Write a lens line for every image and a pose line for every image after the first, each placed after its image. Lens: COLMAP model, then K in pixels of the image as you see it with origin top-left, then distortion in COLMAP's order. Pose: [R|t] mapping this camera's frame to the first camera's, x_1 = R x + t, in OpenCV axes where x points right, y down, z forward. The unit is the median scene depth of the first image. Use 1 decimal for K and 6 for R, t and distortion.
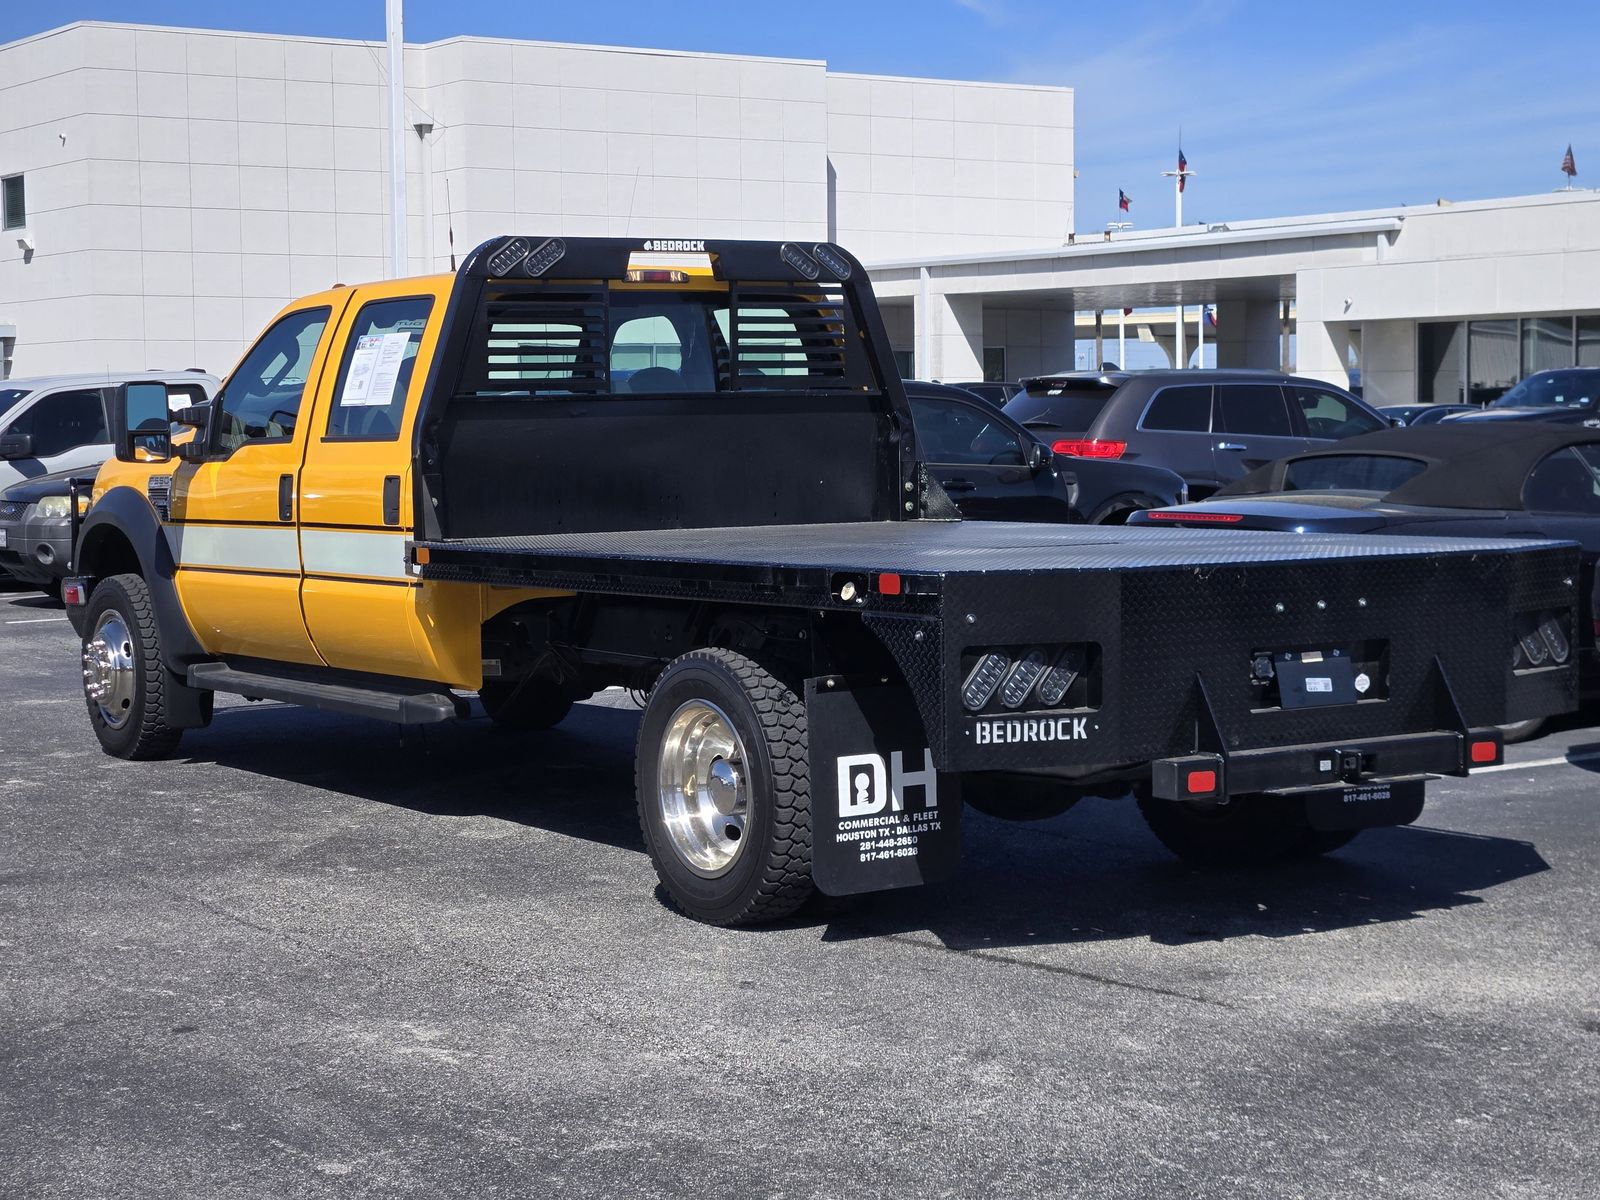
lens RADIAL K [[2884.9, 0, 800.0], [0, 2884.9, 600.0], [0, 0, 1]] dist [-0.005141, 0.265968]
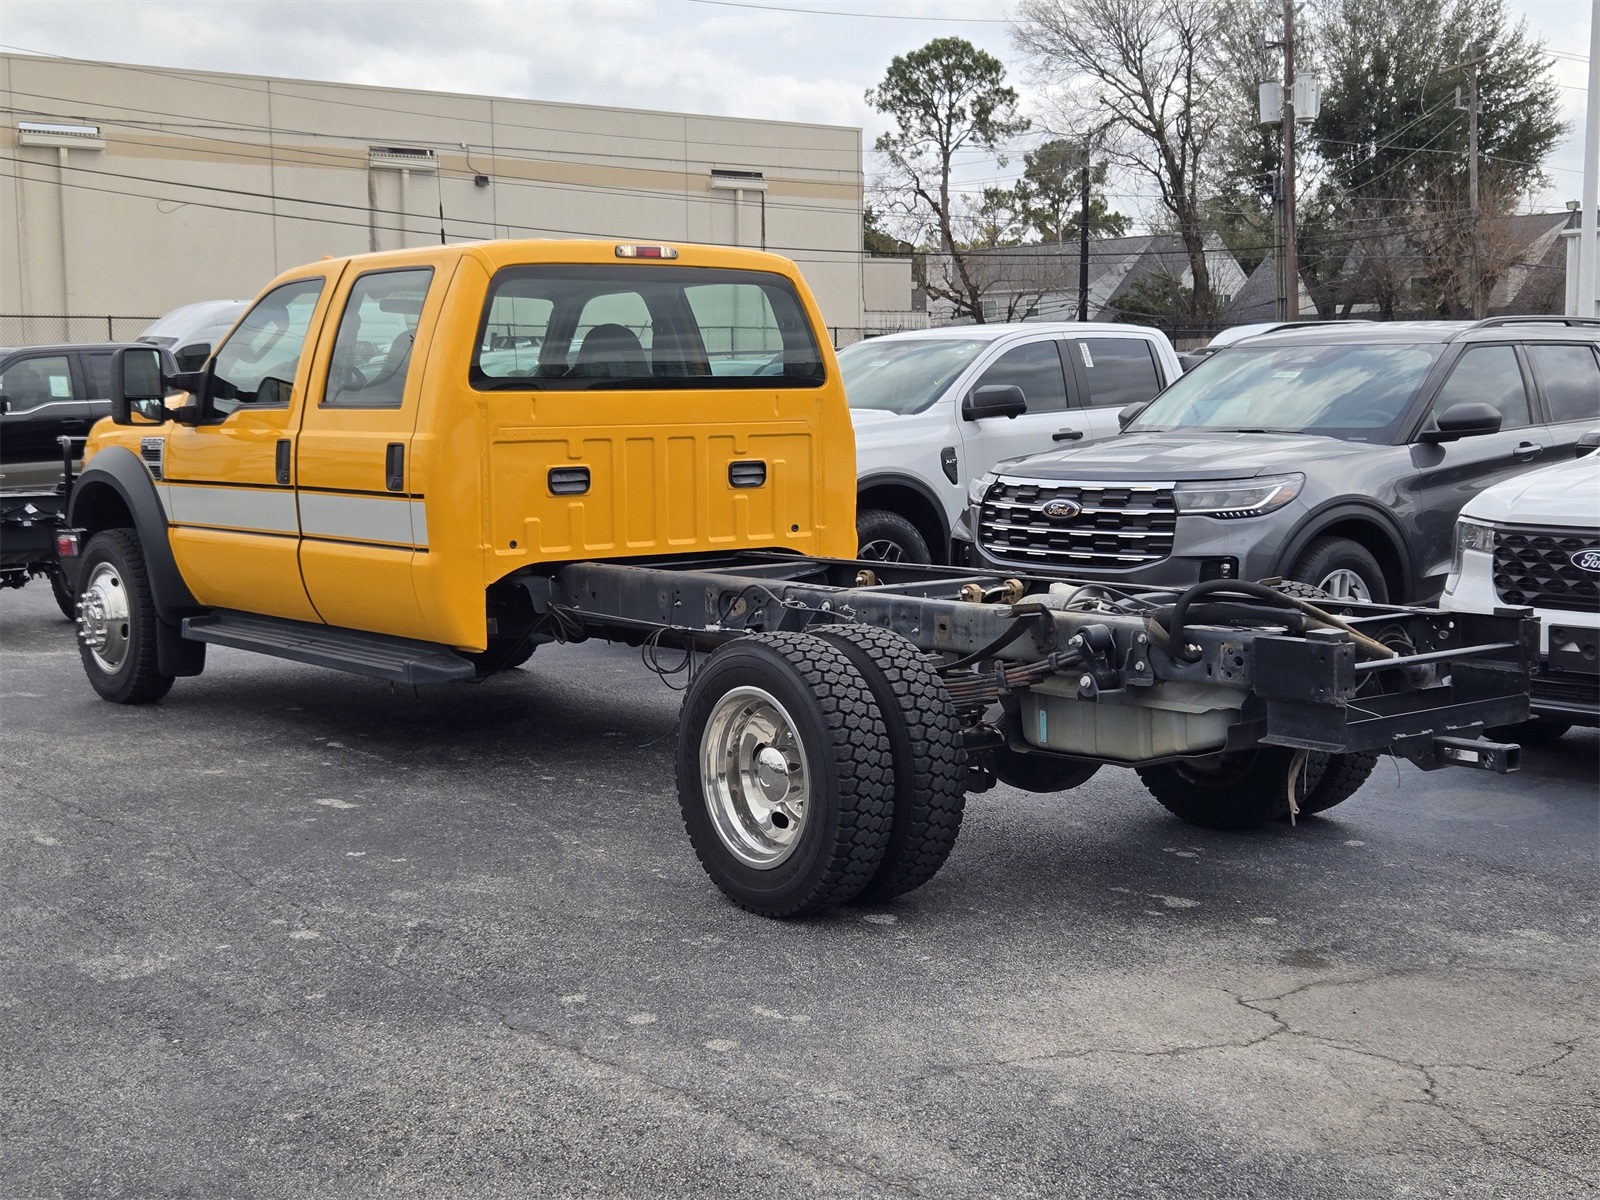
lens RADIAL K [[2218.2, 0, 800.0], [0, 2218.2, 600.0], [0, 0, 1]] dist [0.174401, 0.036546]
pose [[0.997512, 0.000793, 0.070486, -0.049087], [-0.002999, 0.999509, 0.031193, -0.011333], [-0.070427, -0.031327, 0.997025, 0.180094]]
